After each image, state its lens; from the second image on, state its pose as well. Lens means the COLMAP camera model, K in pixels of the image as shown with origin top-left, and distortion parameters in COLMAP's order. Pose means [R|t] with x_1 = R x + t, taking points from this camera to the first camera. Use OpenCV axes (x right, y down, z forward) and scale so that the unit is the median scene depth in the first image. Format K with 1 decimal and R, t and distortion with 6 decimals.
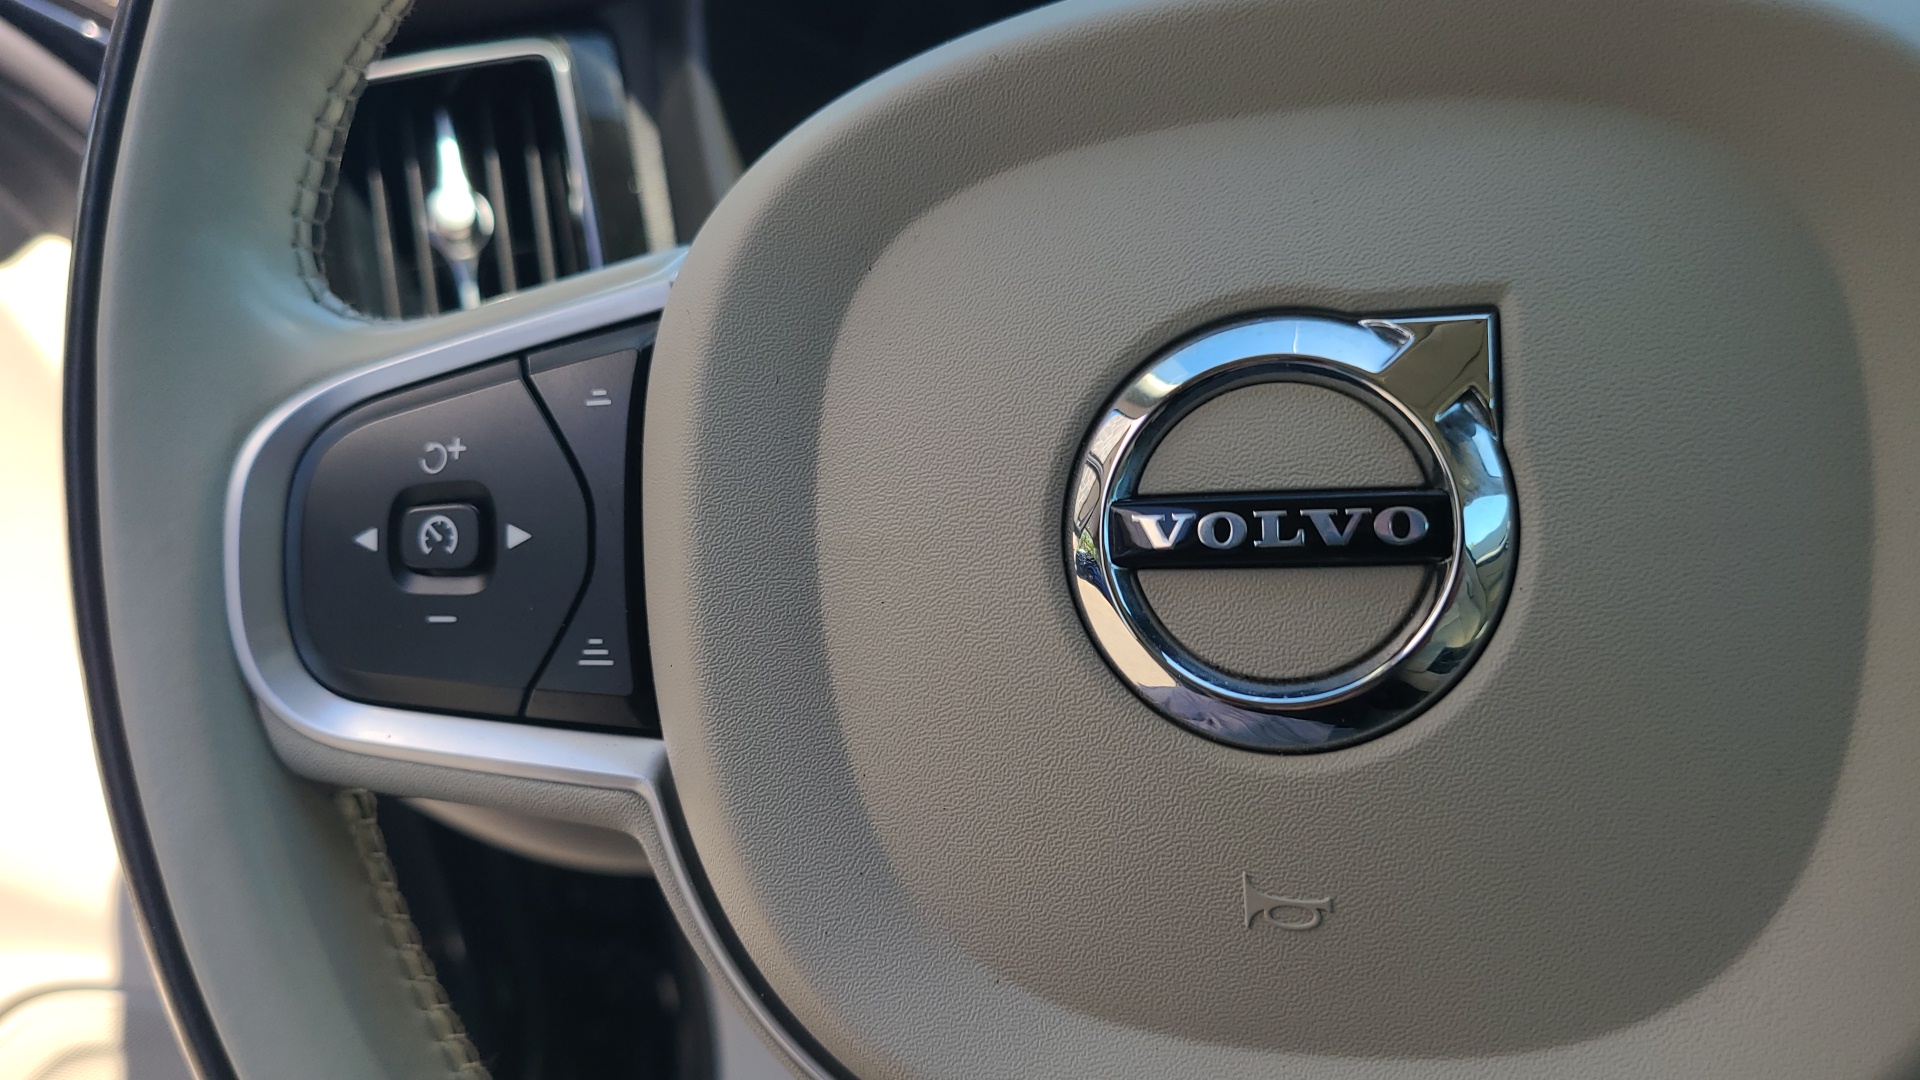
lens RADIAL K [[1463.2, 0, 957.0], [0, 1463.2, 546.7], [0, 0, 1]] dist [0.035497, -0.010656]
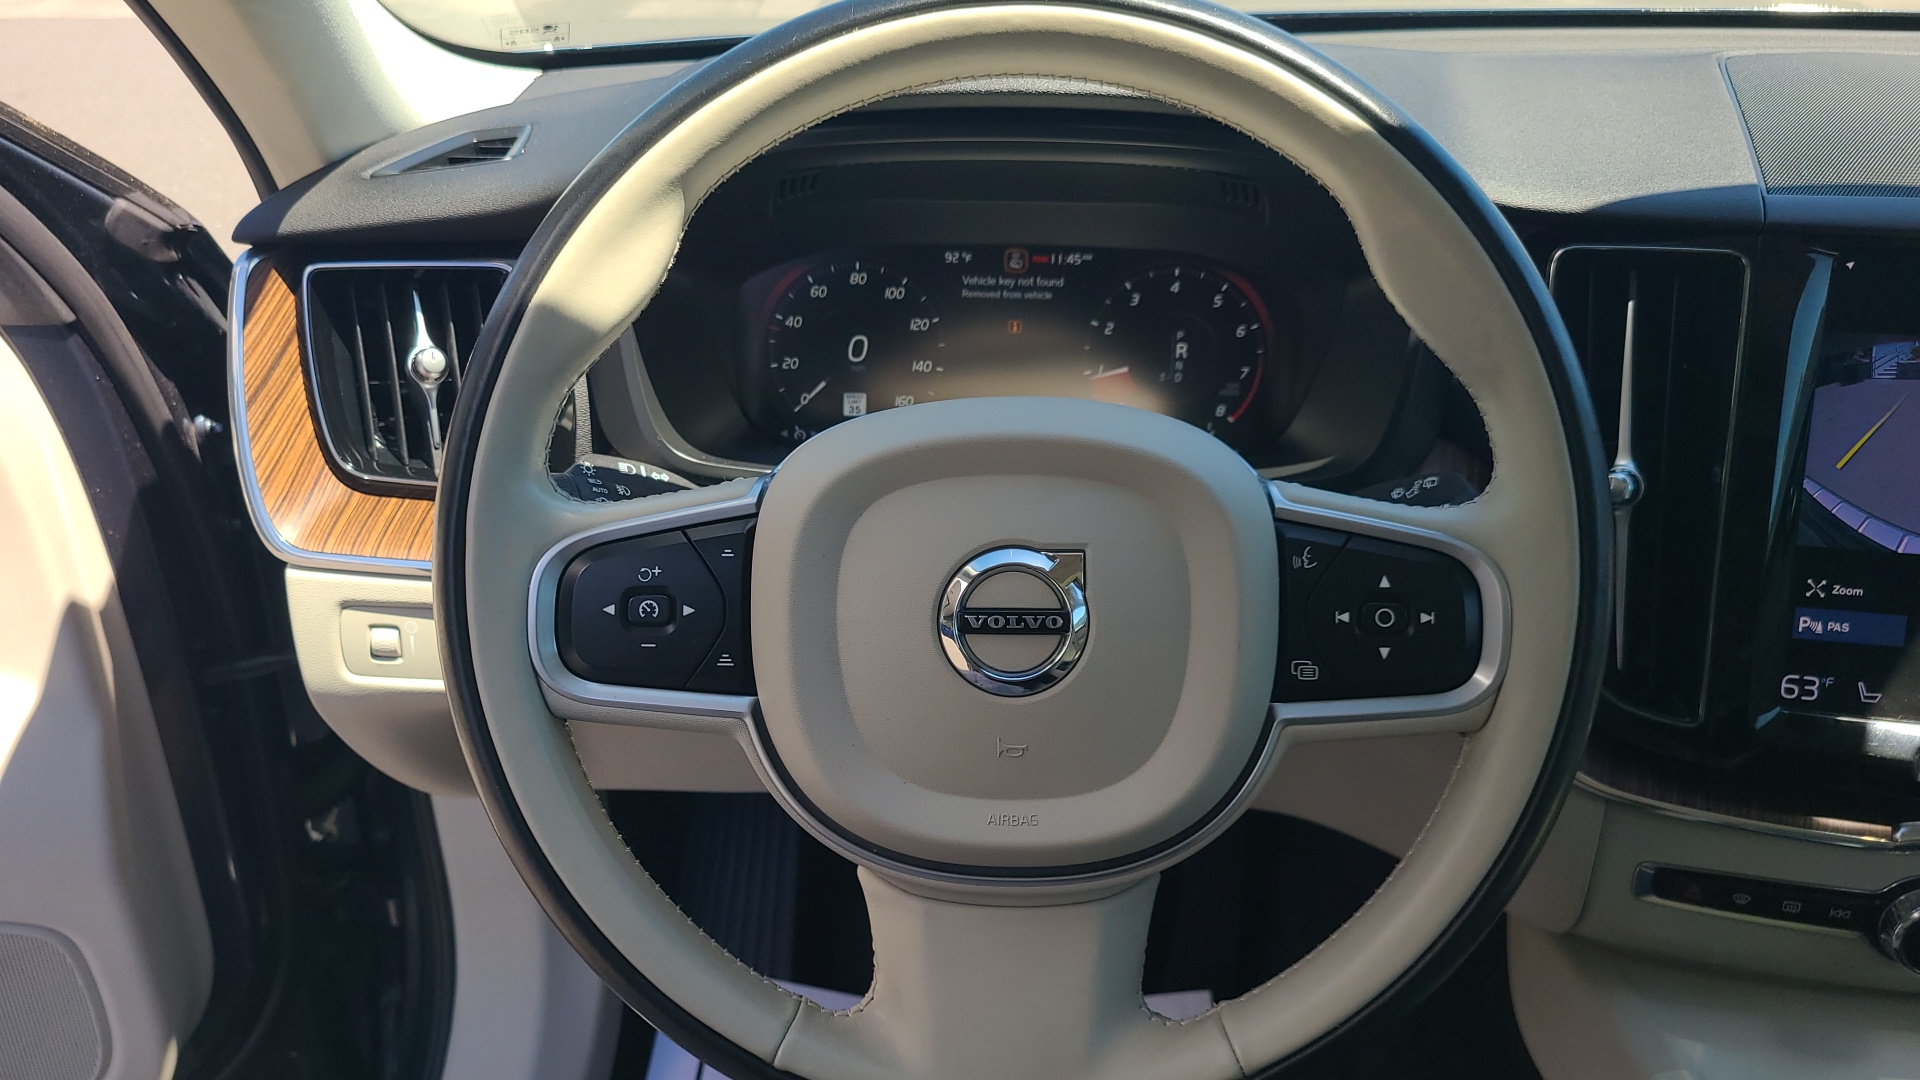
lens RADIAL K [[1463.2, 0, 862.7], [0, 1463.2, 545.0], [0, 0, 1]] dist [0.035497, -0.010656]
pose [[0.977606, 0.017711, 0.209699, -0.605601], [-0.019352, 0.999796, 0.005777, -0.152437], [-0.209554, -0.009706, 0.977749, -1.576462]]
